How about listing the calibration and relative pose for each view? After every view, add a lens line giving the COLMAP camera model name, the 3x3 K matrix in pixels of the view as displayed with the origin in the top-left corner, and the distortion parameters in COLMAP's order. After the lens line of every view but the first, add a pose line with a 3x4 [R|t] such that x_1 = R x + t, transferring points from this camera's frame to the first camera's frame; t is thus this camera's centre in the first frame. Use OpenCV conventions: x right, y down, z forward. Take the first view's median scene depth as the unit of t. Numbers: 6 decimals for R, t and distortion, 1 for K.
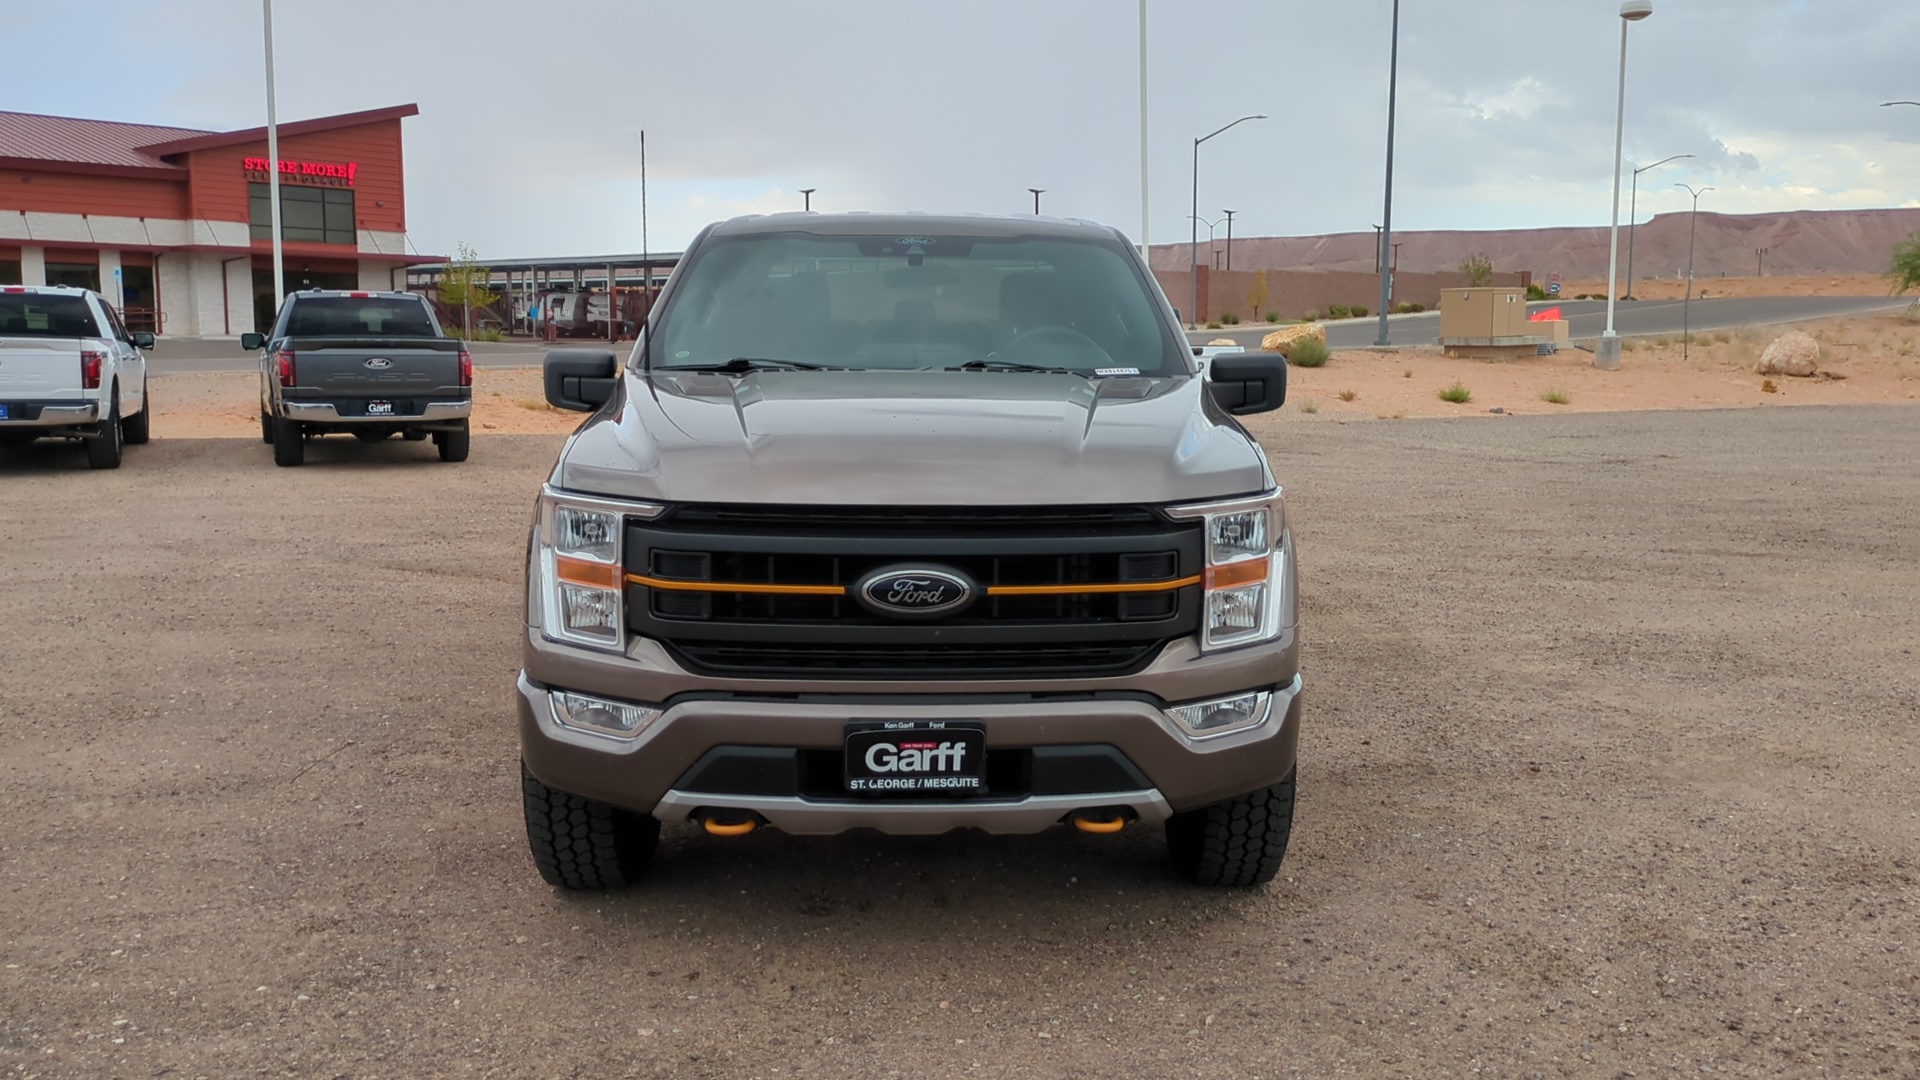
lens RADIAL K [[1652.4, 0, 967.0], [0, 1652.4, 539.1], [0, 0, 1]] dist [0.070137, -0.092477]
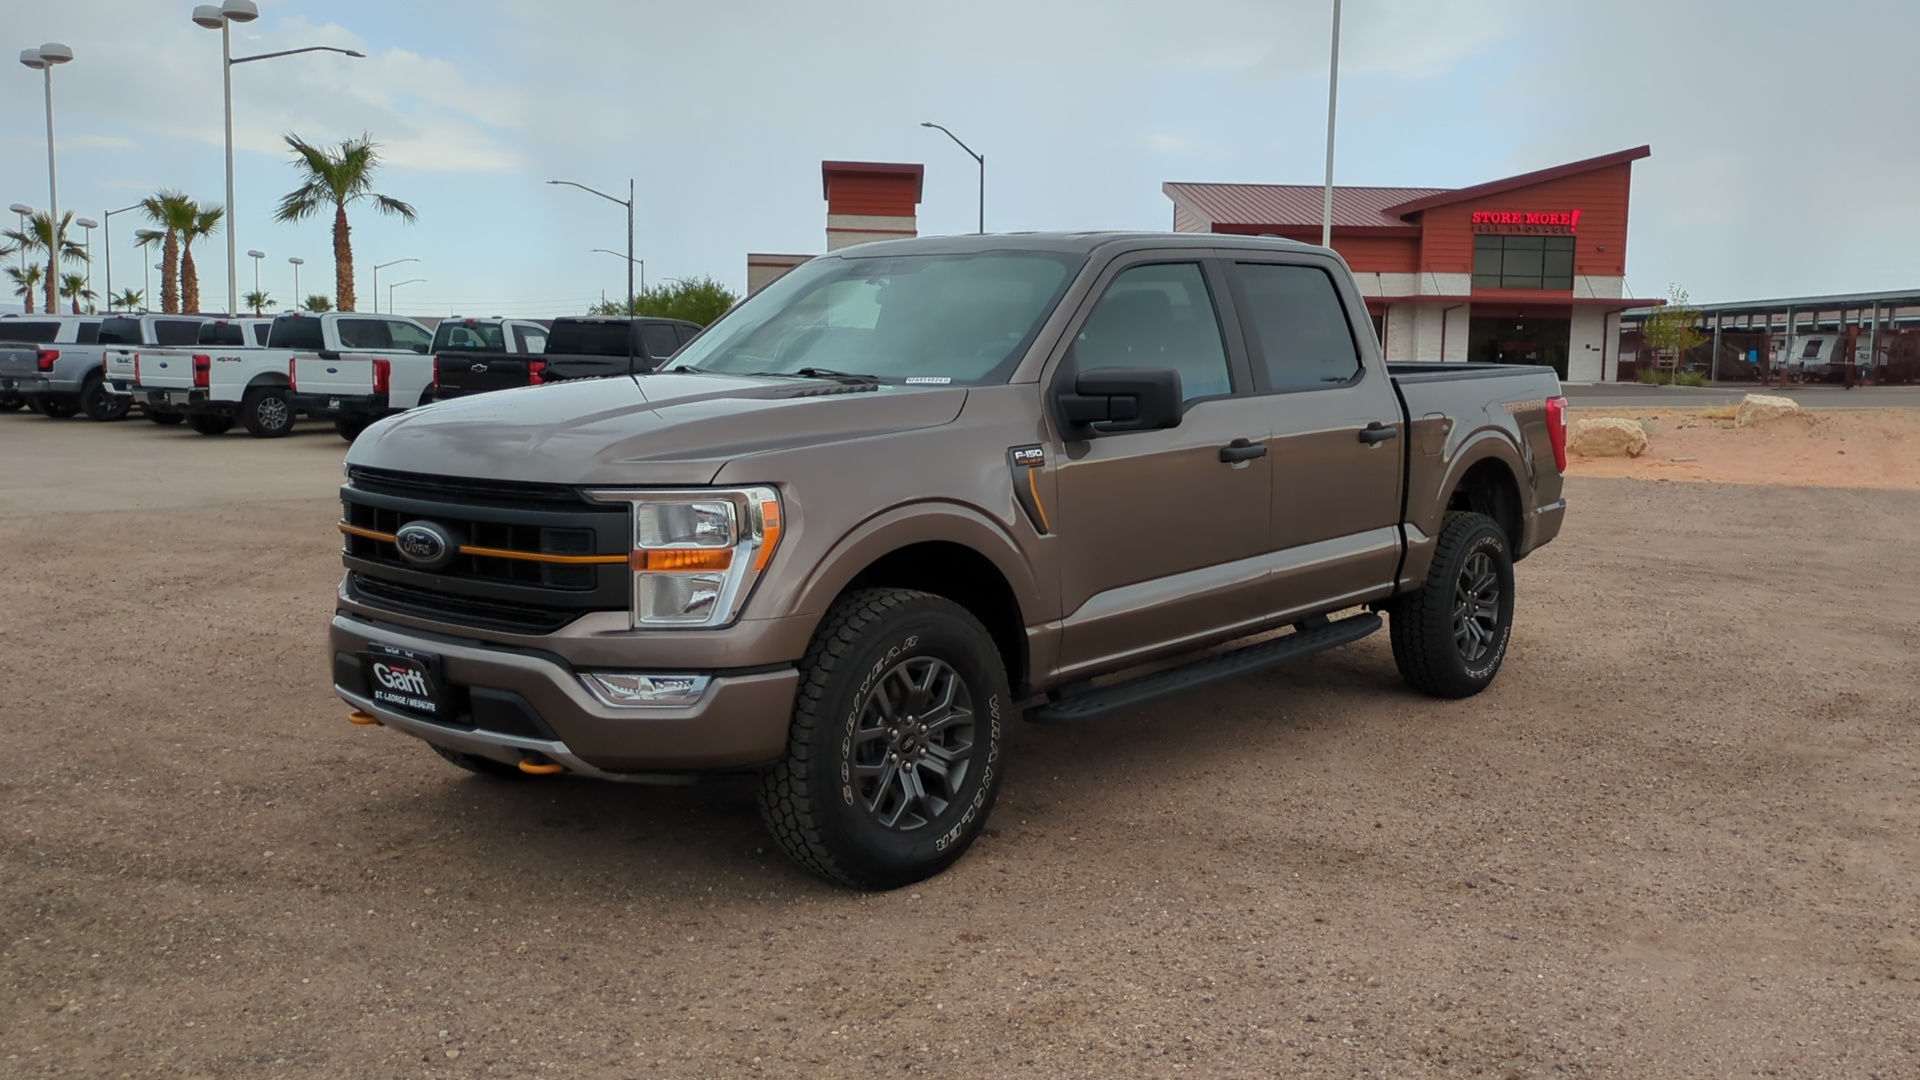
lens RADIAL K [[1652.4, 0, 989.6], [0, 1652.4, 545.3], [0, 0, 1]] dist [0.070137, -0.092477]
pose [[0.740448, 0.077663, -0.667611, 1.055782], [-0.093818, 0.995520, 0.011755, -0.020224], [0.665533, 0.053930, 0.744417, 0.354406]]
